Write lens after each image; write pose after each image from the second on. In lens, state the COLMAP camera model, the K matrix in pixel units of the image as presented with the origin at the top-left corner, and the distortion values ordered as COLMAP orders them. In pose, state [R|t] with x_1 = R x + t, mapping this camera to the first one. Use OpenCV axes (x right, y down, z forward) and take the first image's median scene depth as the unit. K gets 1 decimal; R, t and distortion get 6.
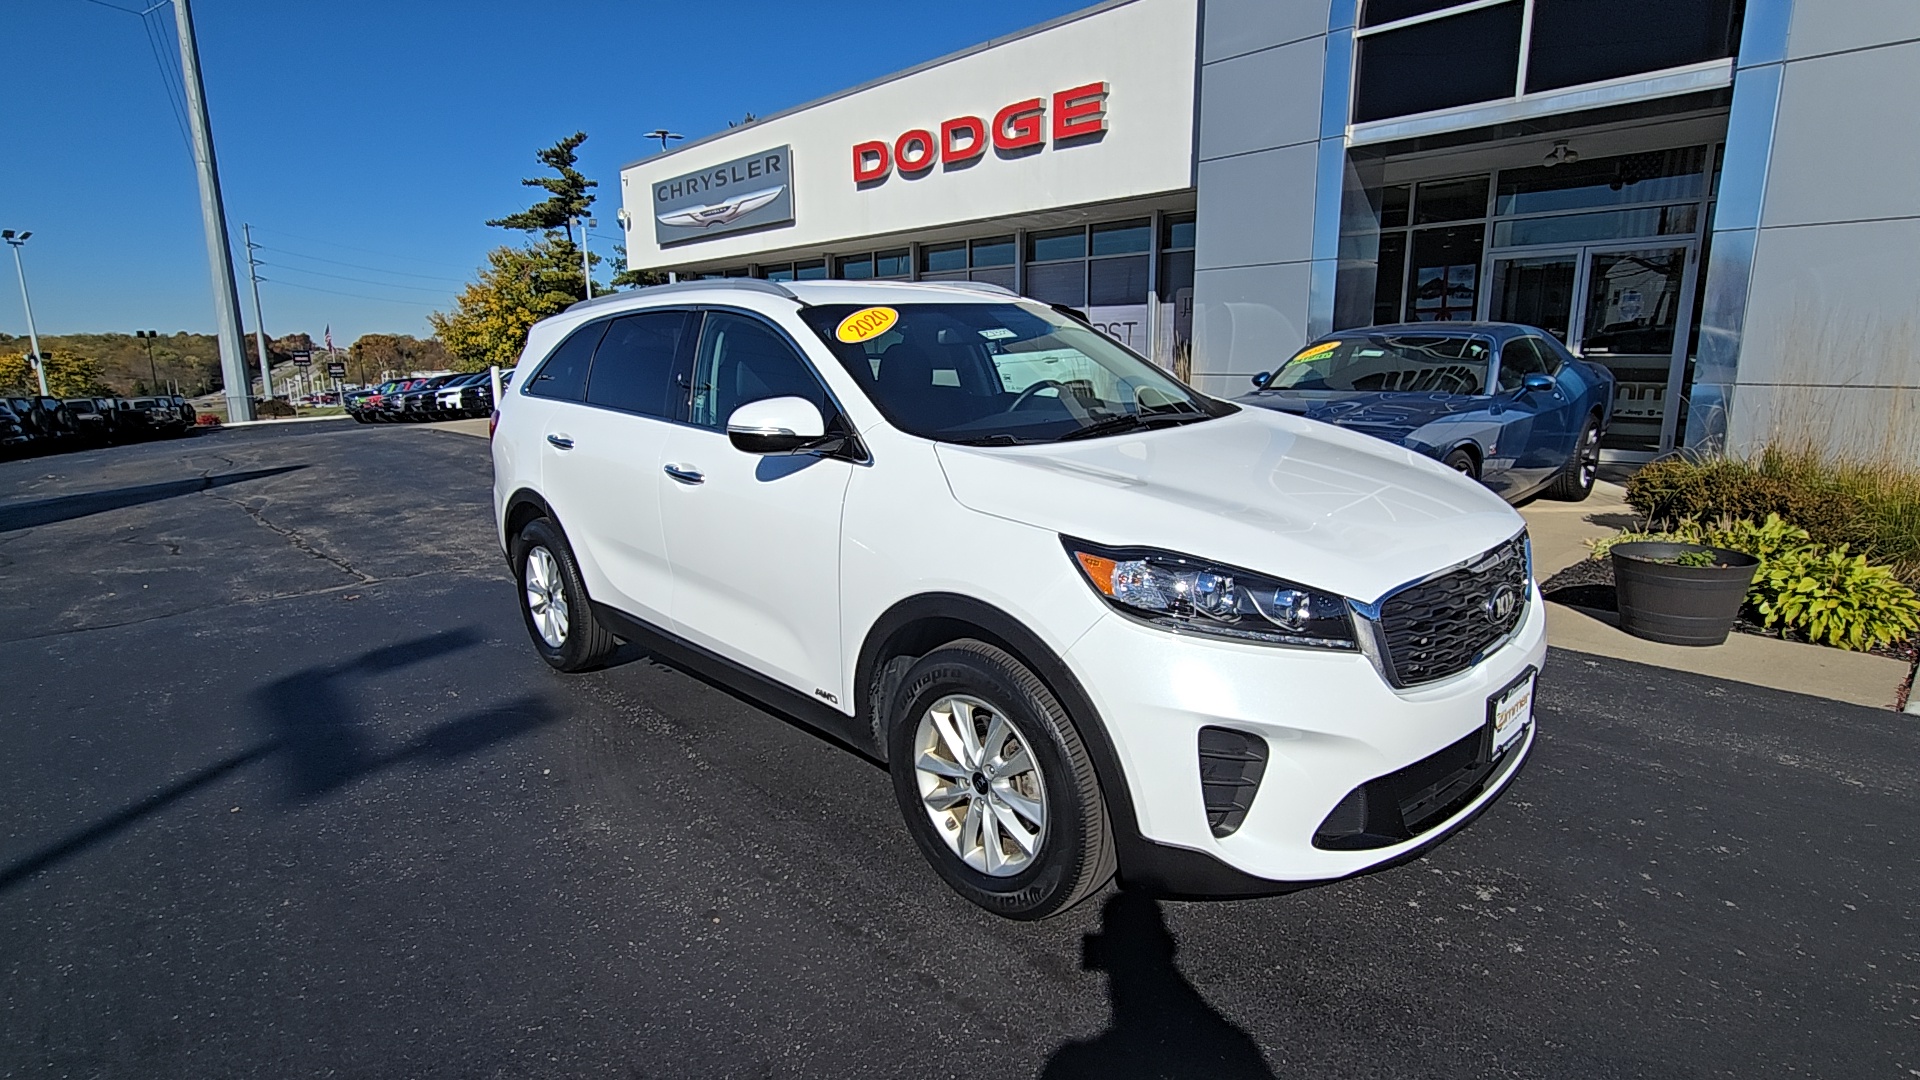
lens RADIAL K [[965.8, 0, 951.4], [0, 965.8, 543.3], [0, 0, 1]] dist [-0.000987, -0.000783]
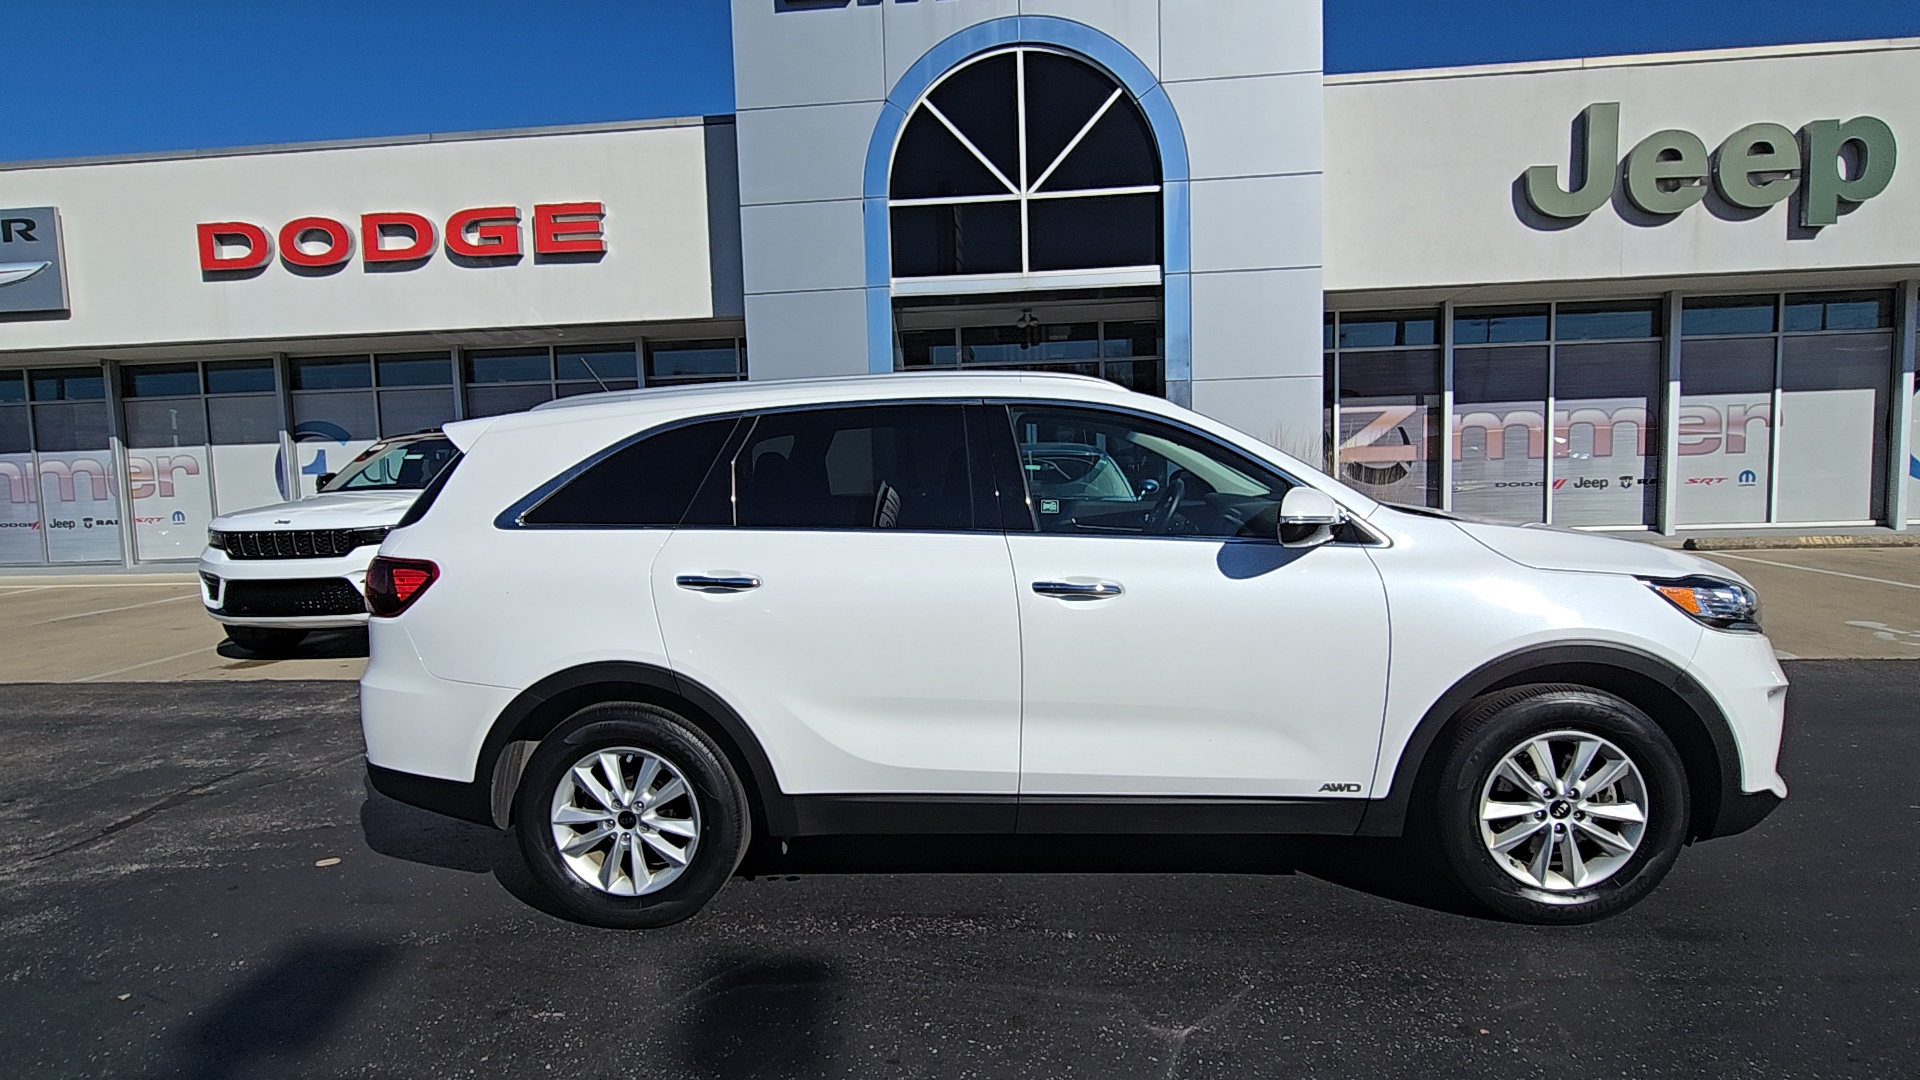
lens RADIAL K [[965.8, 0, 951.4], [0, 965.8, 543.3], [0, 0, 1]] dist [-0.000987, -0.000783]
pose [[0.736004, -0.065416, 0.673809, -0.237985], [0.156915, 0.984699, -0.075801, -0.016444], [-0.658541, 0.161521, 0.735007, 0.112590]]
